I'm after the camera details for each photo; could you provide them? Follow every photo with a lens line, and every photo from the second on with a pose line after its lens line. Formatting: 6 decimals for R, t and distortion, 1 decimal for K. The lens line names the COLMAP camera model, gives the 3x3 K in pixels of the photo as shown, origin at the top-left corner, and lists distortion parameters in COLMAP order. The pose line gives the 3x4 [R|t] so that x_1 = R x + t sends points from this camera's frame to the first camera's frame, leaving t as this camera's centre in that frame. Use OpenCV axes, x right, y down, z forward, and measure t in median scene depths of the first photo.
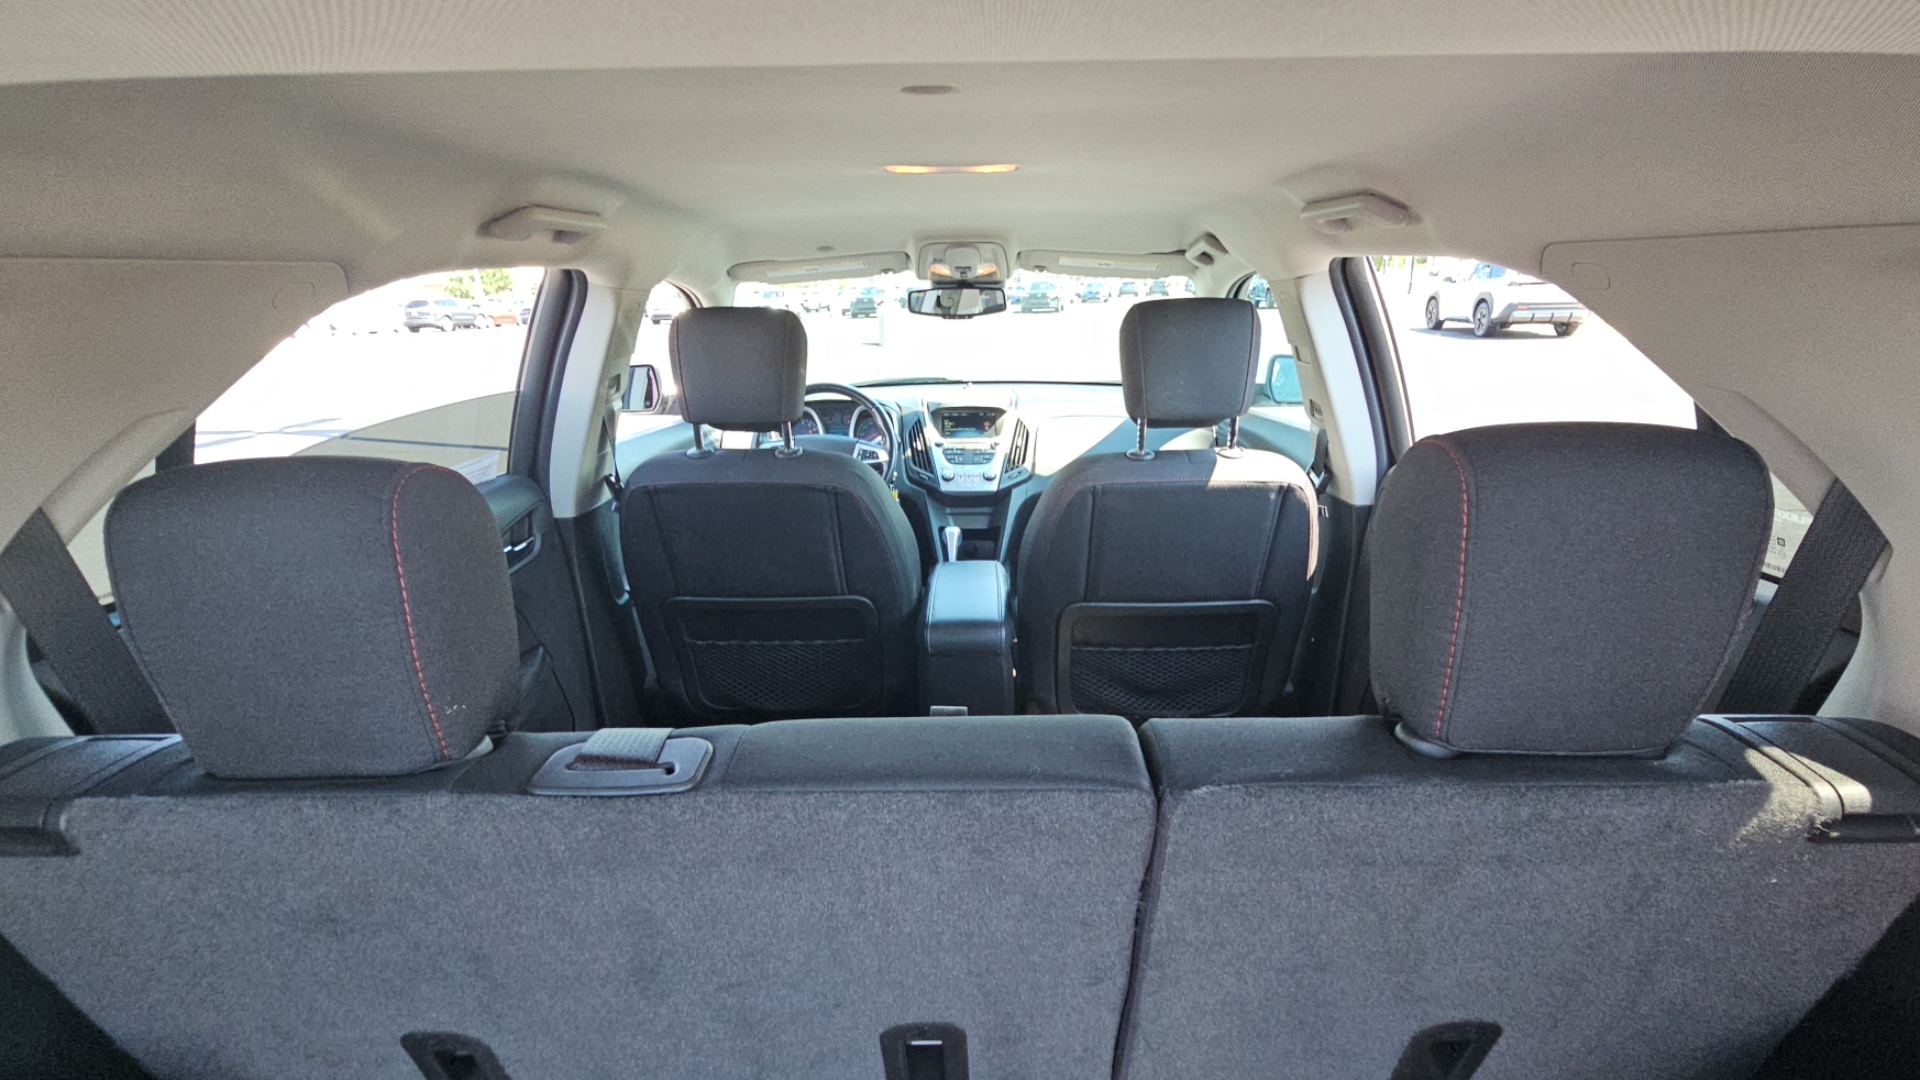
lens RADIAL K [[878.9, 0, 979.5], [0, 878.9, 544.4], [0, 0, 1]] dist [0.010545, -0.007869]
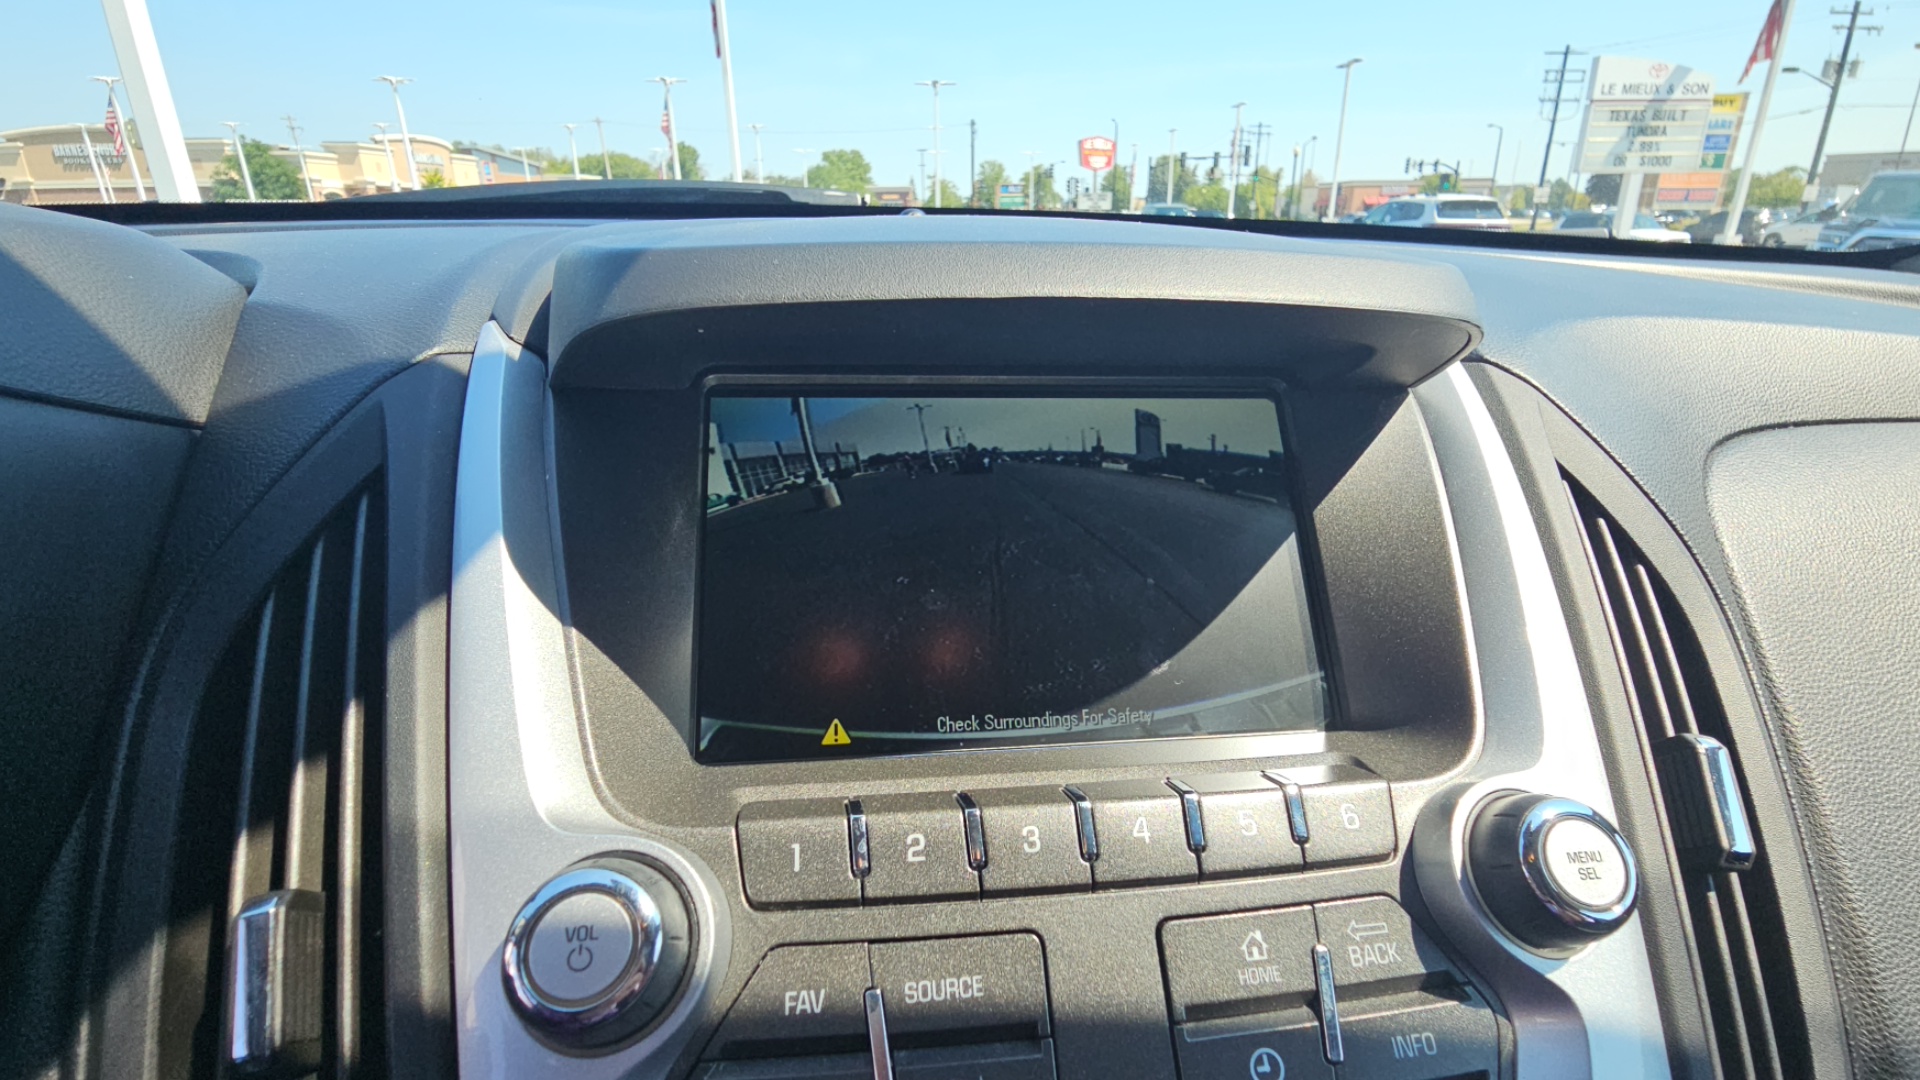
lens RADIAL K [[886.1, 0, 981.8], [0, 886.1, 540.0], [0, 0, 1]] dist [0.011065, -0.007536]
pose [[0.989092, -0.010147, 0.146949, -0.029620], [0.001531, 0.998279, 0.058625, -0.145176], [-0.147291, -0.057761, 0.987405, 0.938712]]
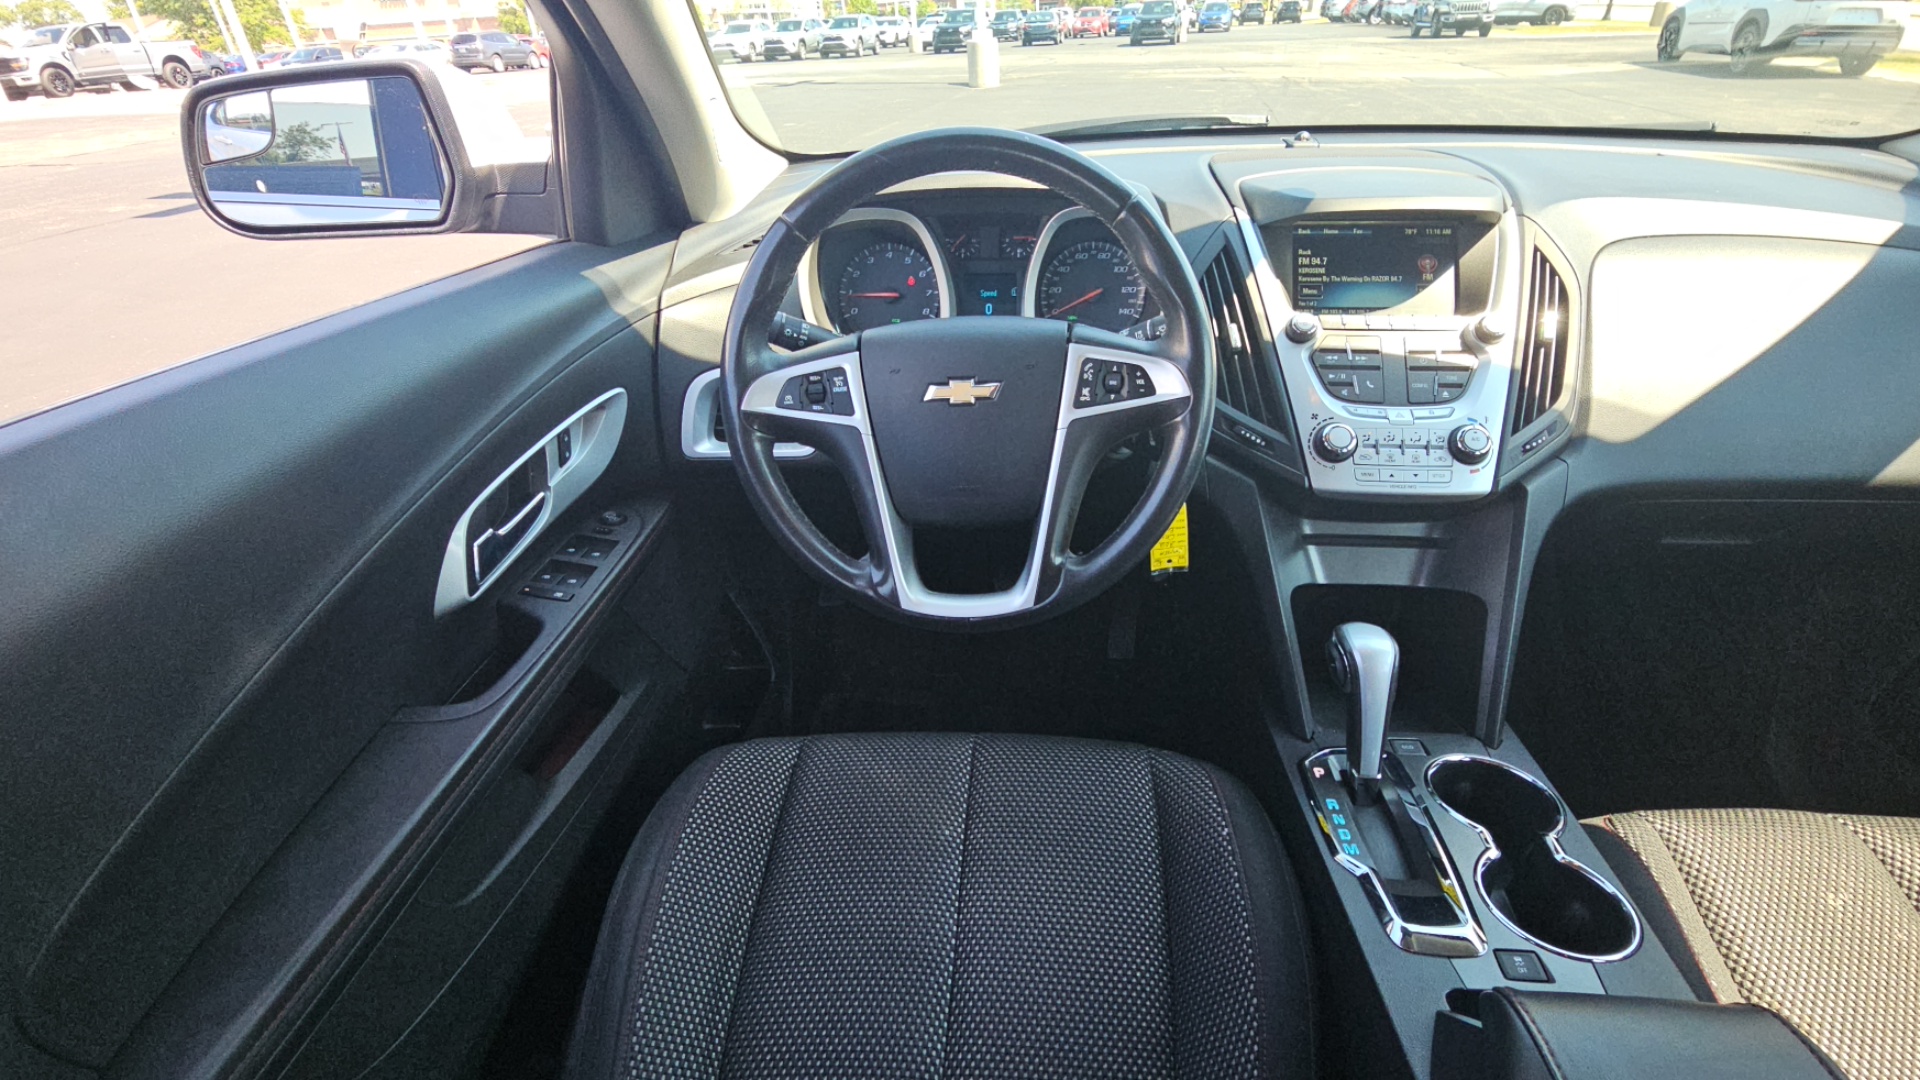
lens RADIAL K [[878.9, 0, 979.5], [0, 878.9, 544.4], [0, 0, 1]] dist [0.010545, -0.007869]
pose [[0.995742, 0.041932, -0.082091, -0.134727], [-0.019996, 0.967599, 0.251700, -0.118004], [0.089985, -0.248987, 0.964317, 0.649994]]
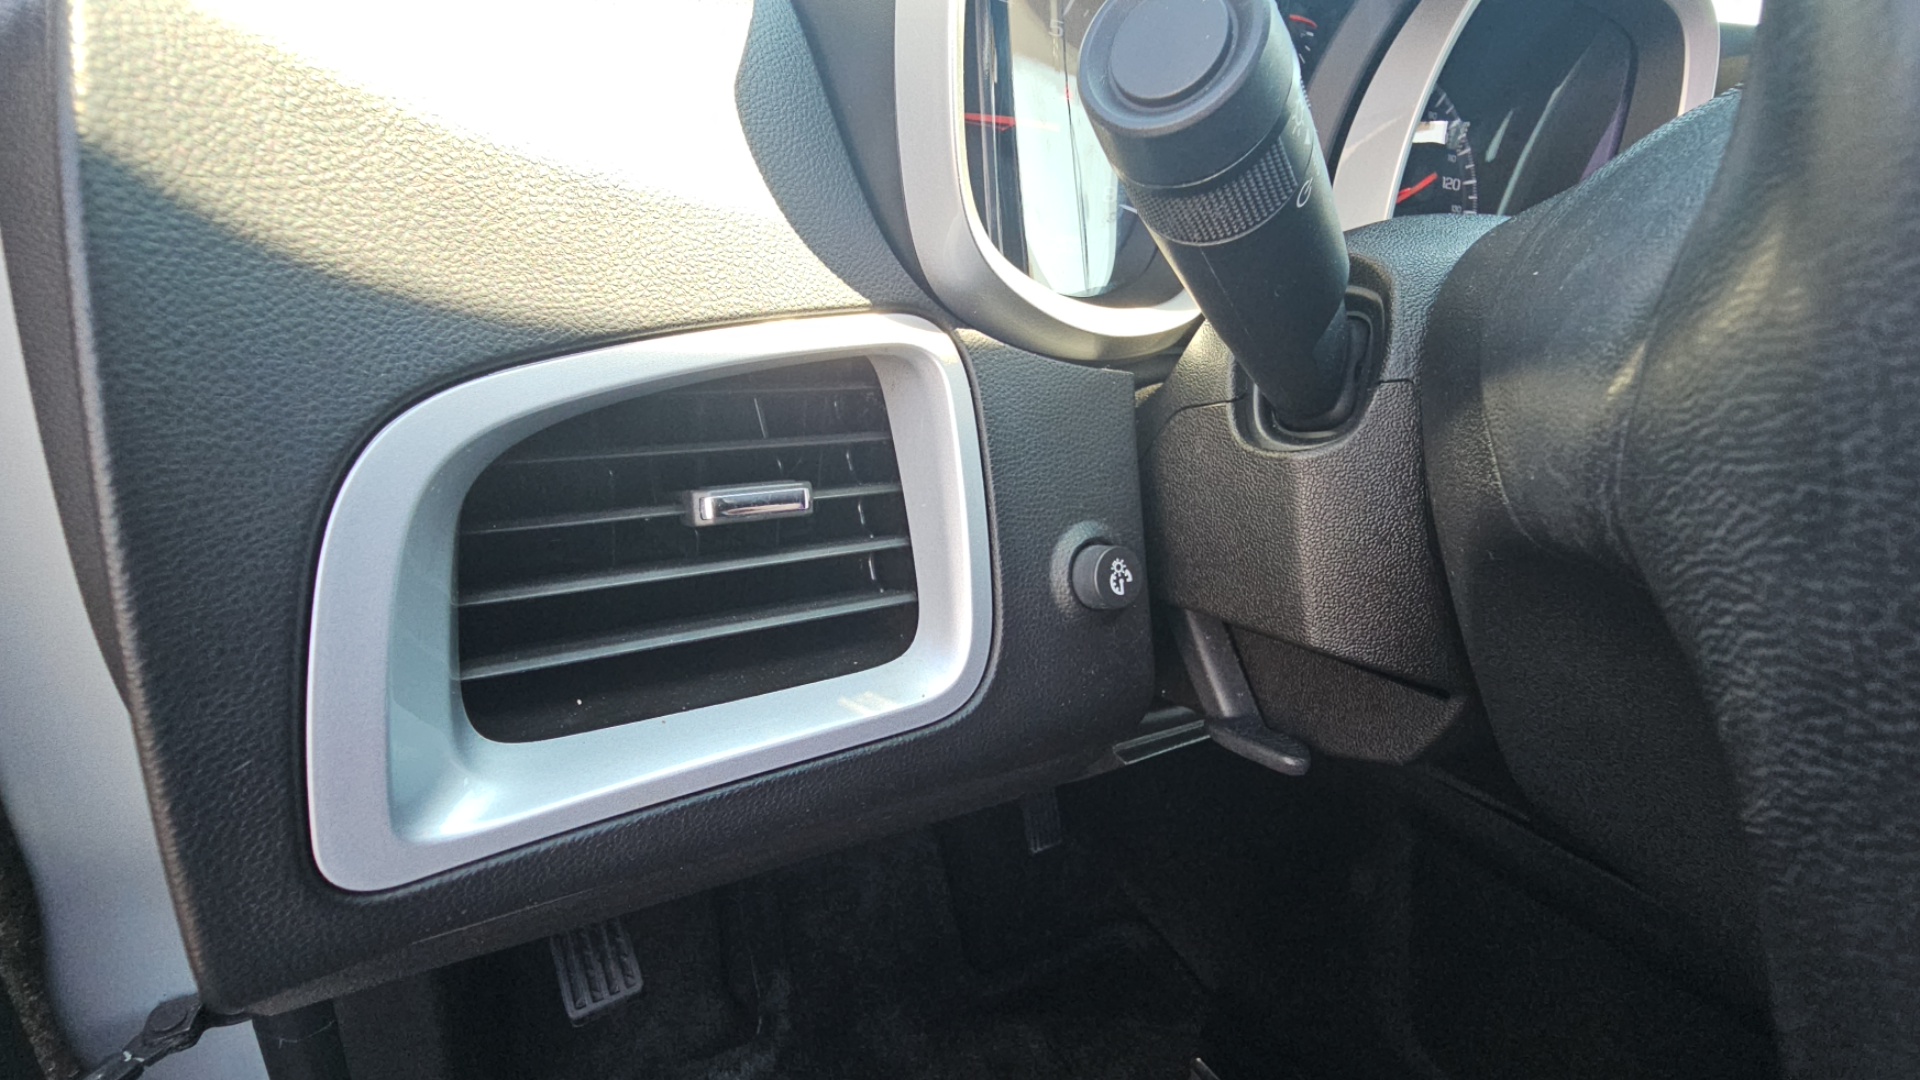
lens RADIAL K [[878.9, 0, 979.5], [0, 878.9, 544.4], [0, 0, 1]] dist [0.010545, -0.007869]
pose [[0.847359, -0.104137, 0.520709, -0.276460], [-0.012194, 0.976508, 0.215136, -0.097901], [-0.530880, -0.188646, 0.826183, 0.922785]]
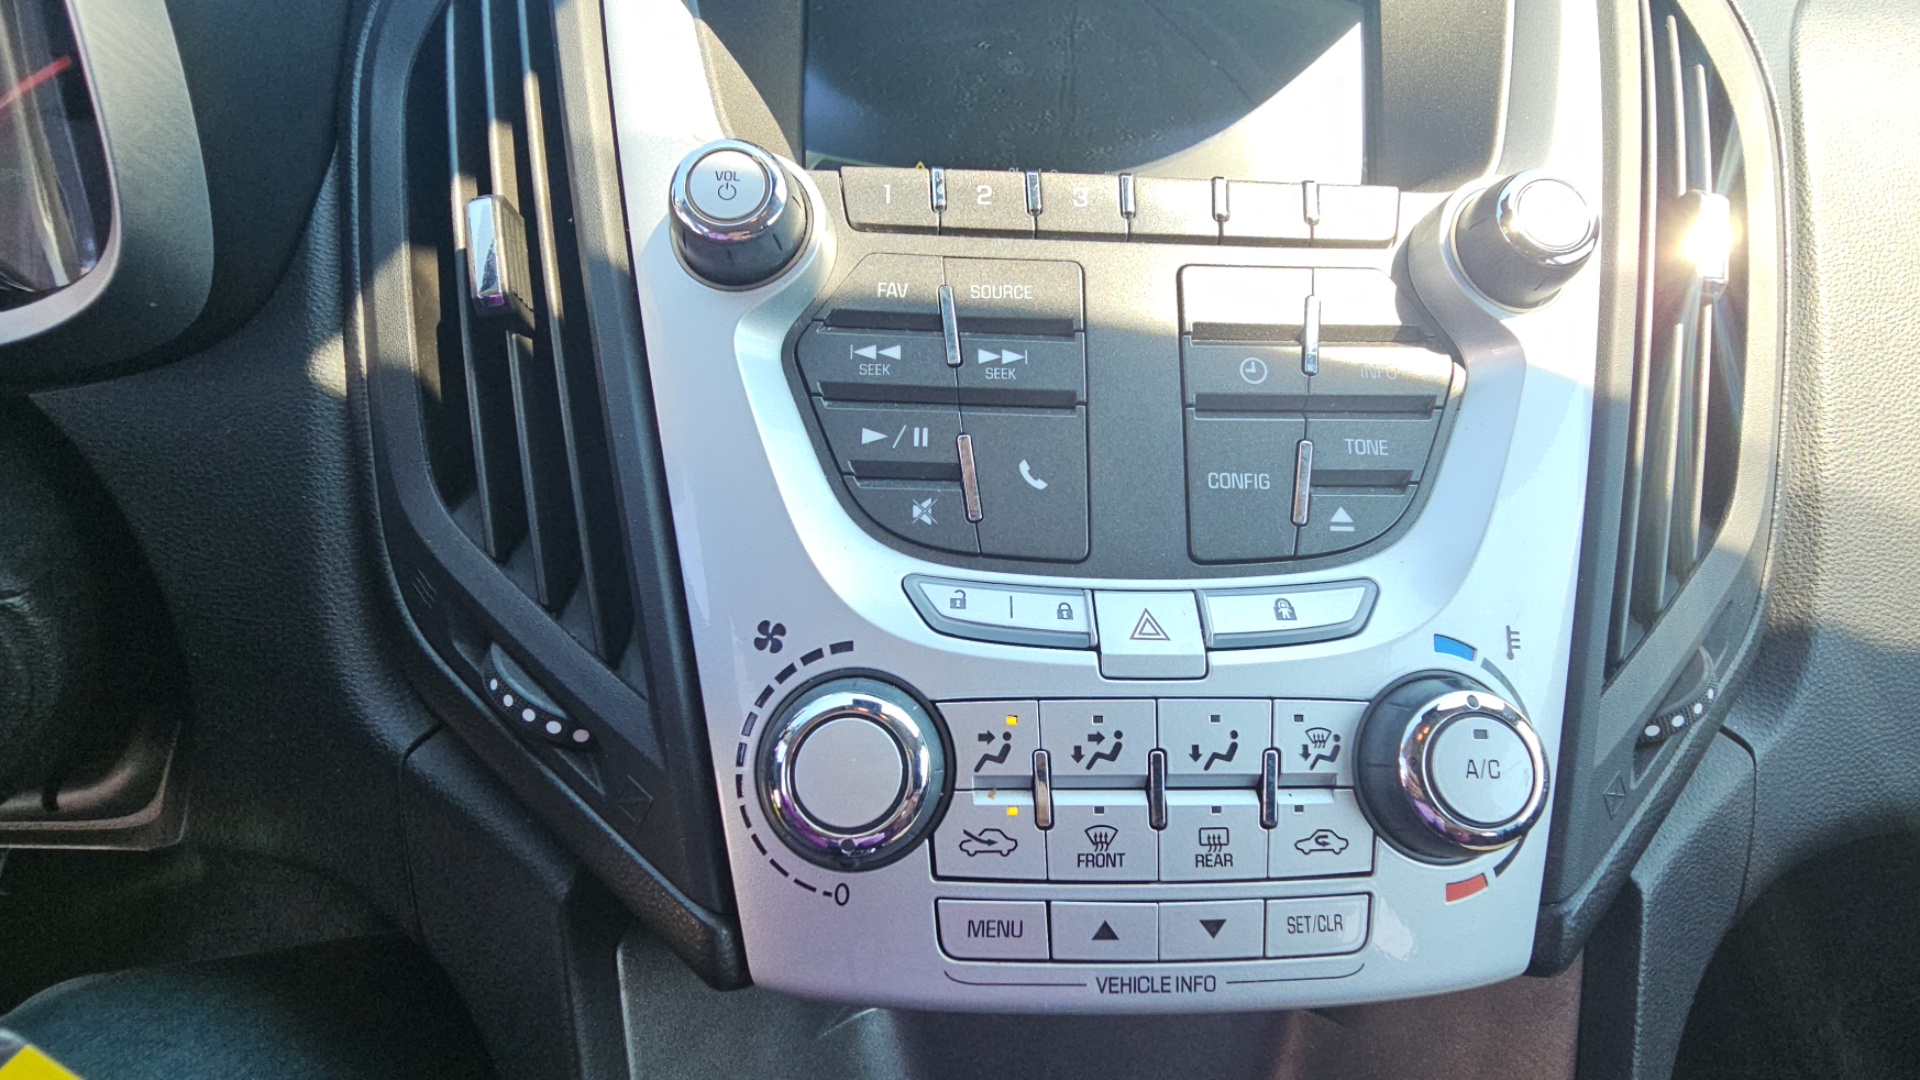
lens RADIAL K [[878.9, 0, 979.5], [0, 878.9, 544.4], [0, 0, 1]] dist [0.010545, -0.007869]
pose [[0.997801, 0.023506, 0.061969, -0.029653], [-0.041533, 0.950401, 0.308241, -0.113353], [-0.051650, -0.310137, 0.949288, 0.918173]]
